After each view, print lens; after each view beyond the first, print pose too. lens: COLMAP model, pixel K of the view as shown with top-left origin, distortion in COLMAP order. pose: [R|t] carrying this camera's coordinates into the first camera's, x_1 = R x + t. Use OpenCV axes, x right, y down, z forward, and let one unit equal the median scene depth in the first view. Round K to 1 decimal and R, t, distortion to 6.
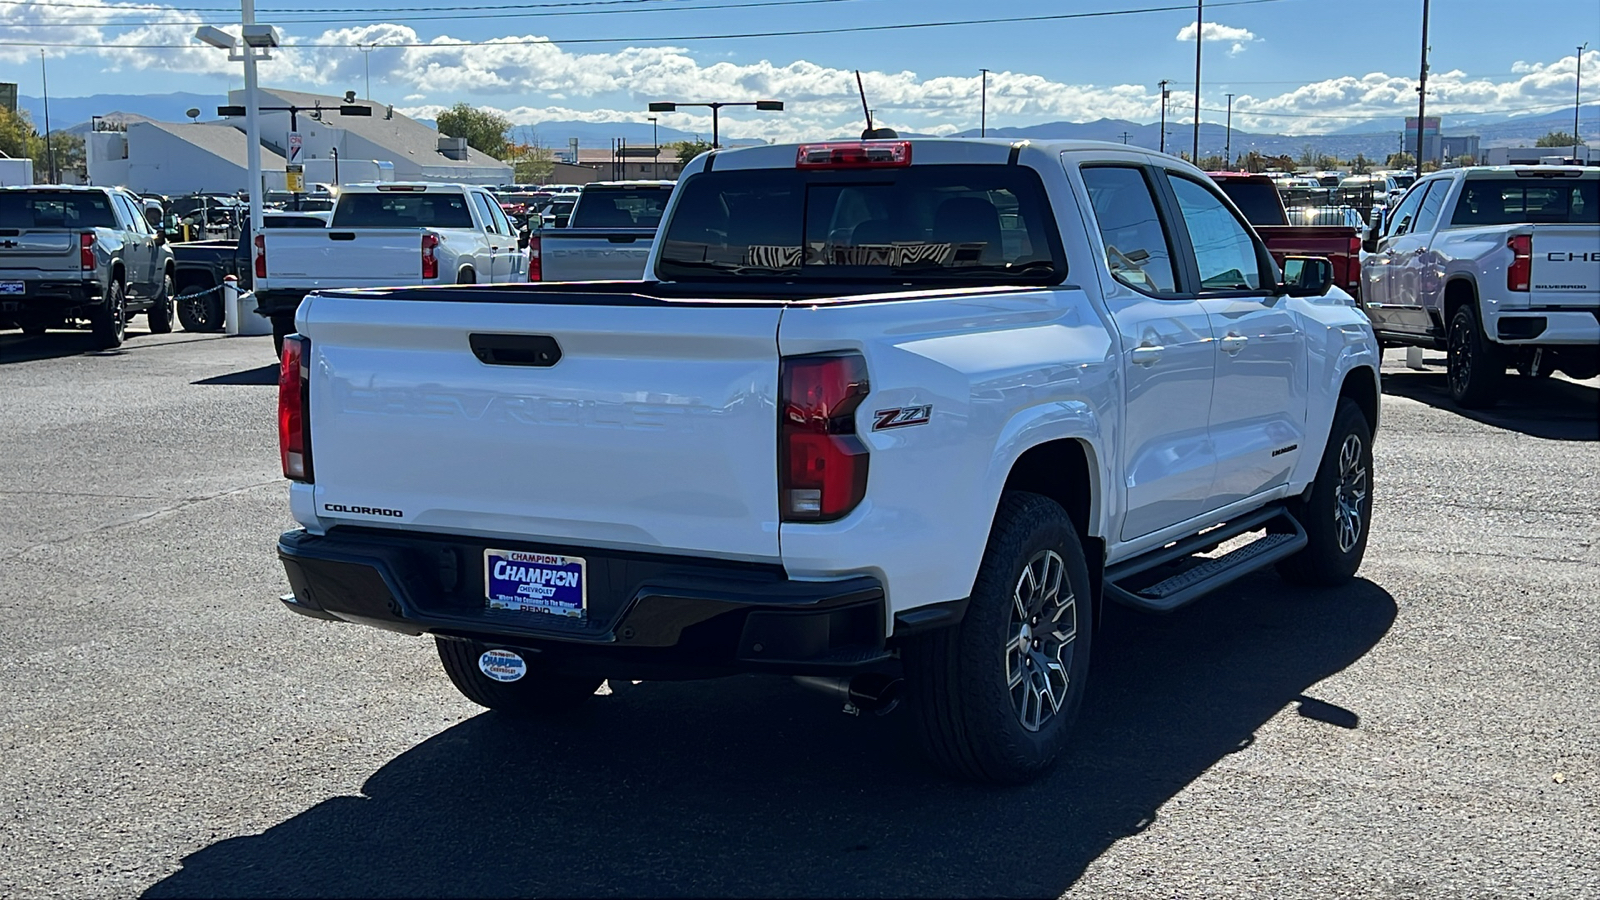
lens RADIAL K [[1988.0, 0, 800.0], [0, 1988.0, 450.0], [0, 0, 1]] dist [0.172203, -0.479129]
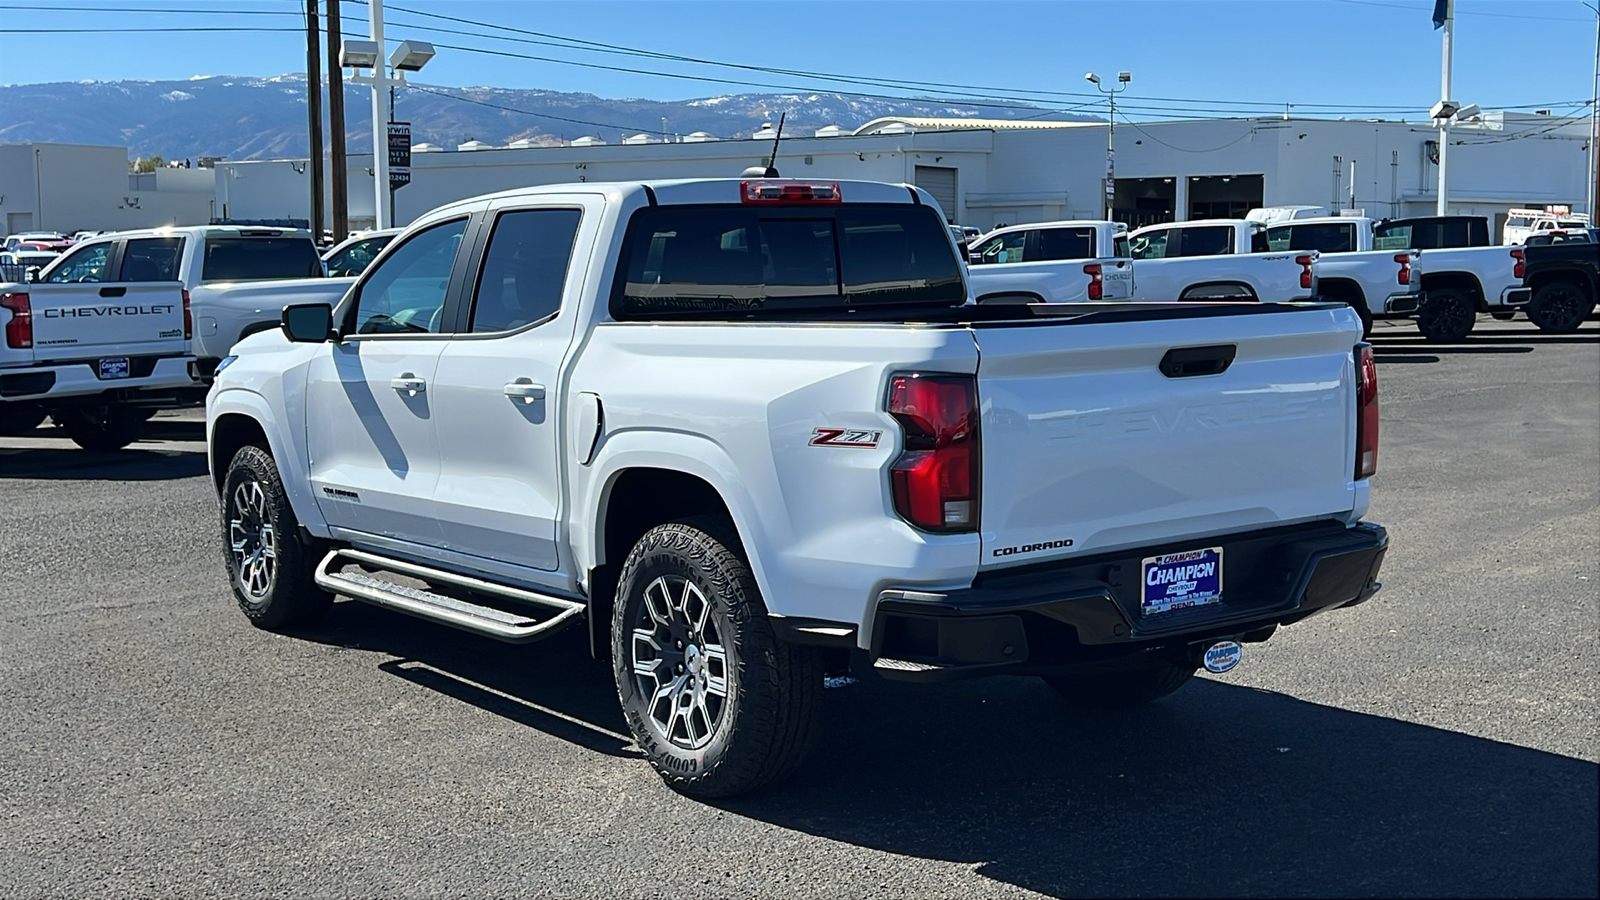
lens RADIAL K [[1894.5, 0, 754.9], [0, 1894.5, 447.0], [0, 0, 1]] dist [0.113295, -0.009677]
pose [[0.431224, -0.097512, 0.896960, -1.129114], [0.128792, 0.990615, 0.045776, -0.079331], [-0.893005, 0.095782, 0.439736, 0.744565]]
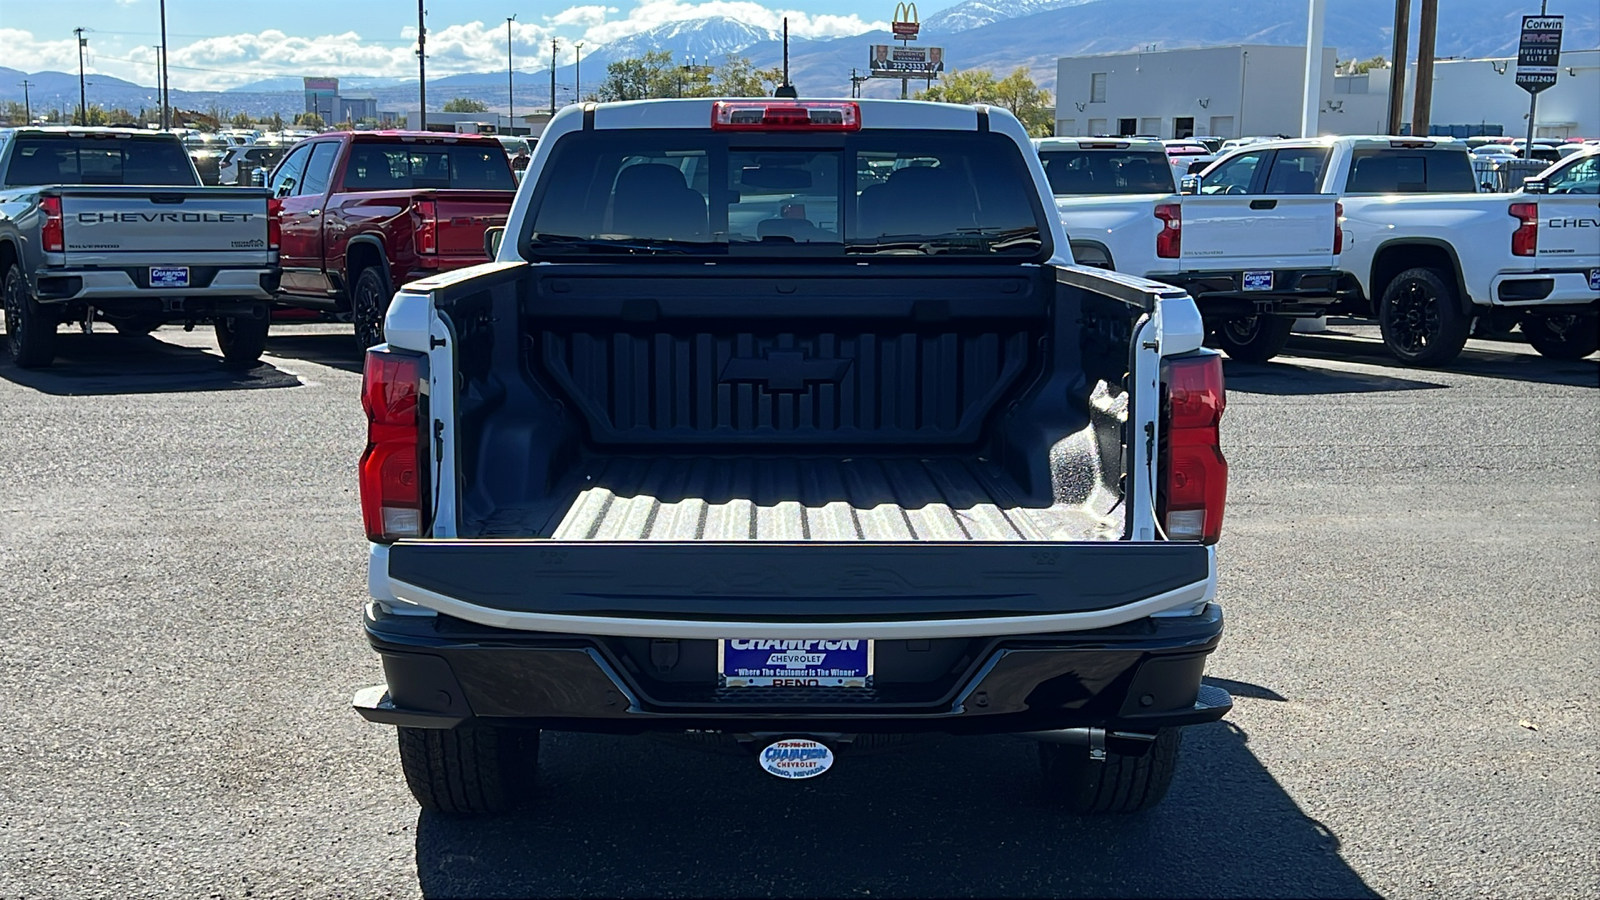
lens RADIAL K [[1990.5, 0, 800.0], [0, 1990.5, 450.0], [0, 0, 1]] dist [0.138441, -0.340427]
pose [[0.864592, -0.060464, 0.498823, -0.521051], [0.050201, 0.998161, 0.033978, -0.039984], [-0.499960, -0.004336, 0.866038, 0.306474]]
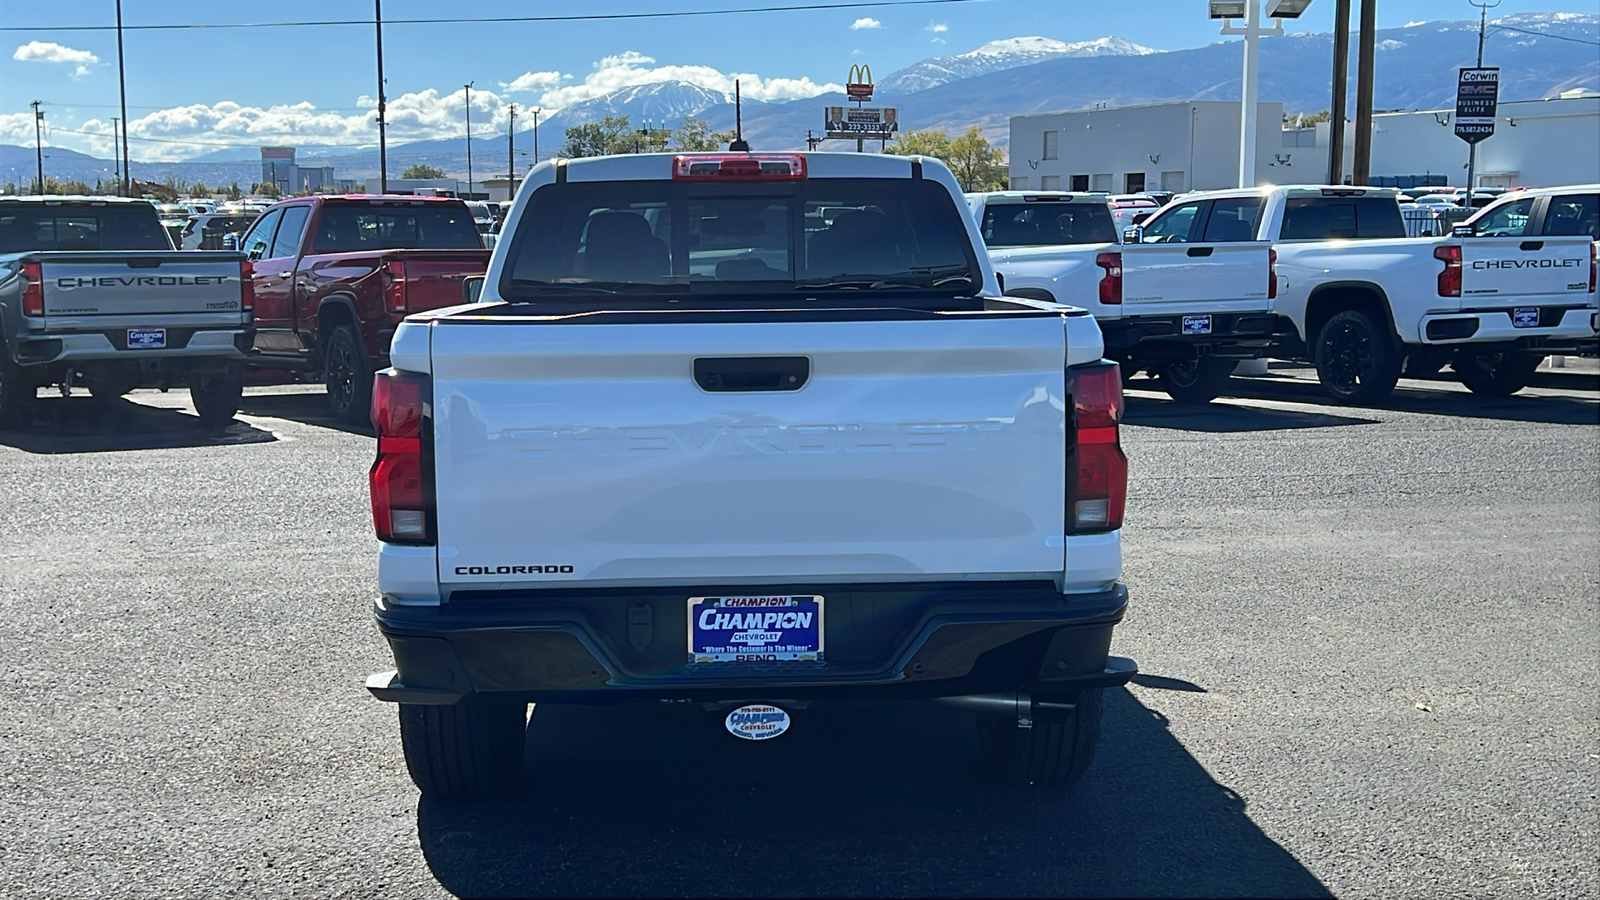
lens RADIAL K [[1988.0, 0, 800.0], [0, 1988.0, 450.0], [0, 0, 1]] dist [0.172203, -0.479129]
pose [[0.853951, -0.061364, 0.516722, -0.577199], [0.068524, 0.997636, 0.005230, -0.018252], [-0.515821, 0.030942, 0.856137, 0.206014]]
